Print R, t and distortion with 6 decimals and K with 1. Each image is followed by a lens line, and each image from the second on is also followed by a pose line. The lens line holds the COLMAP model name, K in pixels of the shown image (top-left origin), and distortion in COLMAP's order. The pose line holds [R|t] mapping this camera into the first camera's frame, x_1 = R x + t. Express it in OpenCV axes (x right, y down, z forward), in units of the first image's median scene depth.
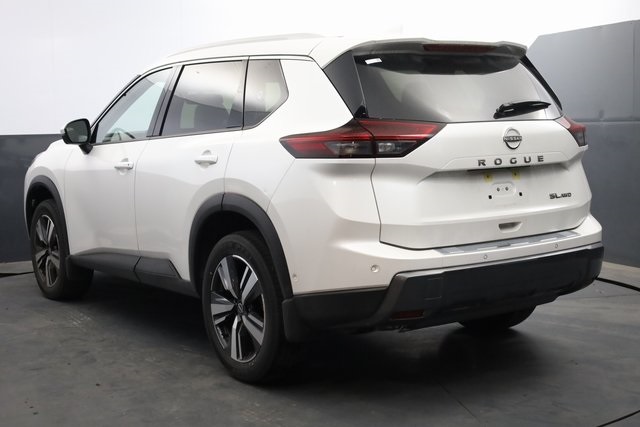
lens RADIAL K [[923.2, 0, 318.2], [0, 923.2, 214.6], [0, 0, 1]] dist [-0.078272, 0.000000]
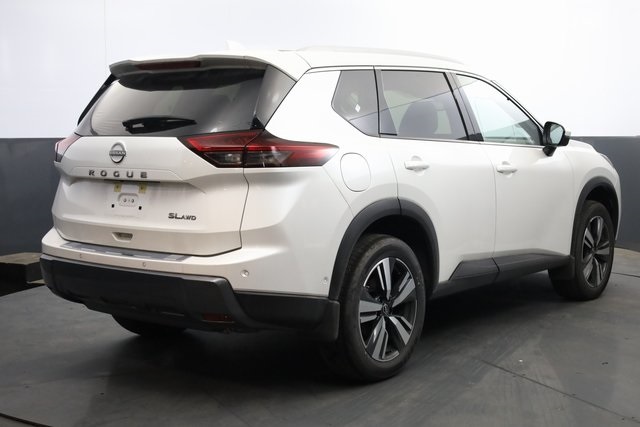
lens RADIAL K [[923.2, 0, 318.8], [0, 923.2, 214.9], [0, 0, 1]] dist [-0.078272, 0.000000]
pose [[0.354375, 0.117962, -0.927633, 1.263942], [-0.108859, 0.990471, 0.084366, -0.124995], [0.928745, 0.071084, 0.363839, 0.826737]]
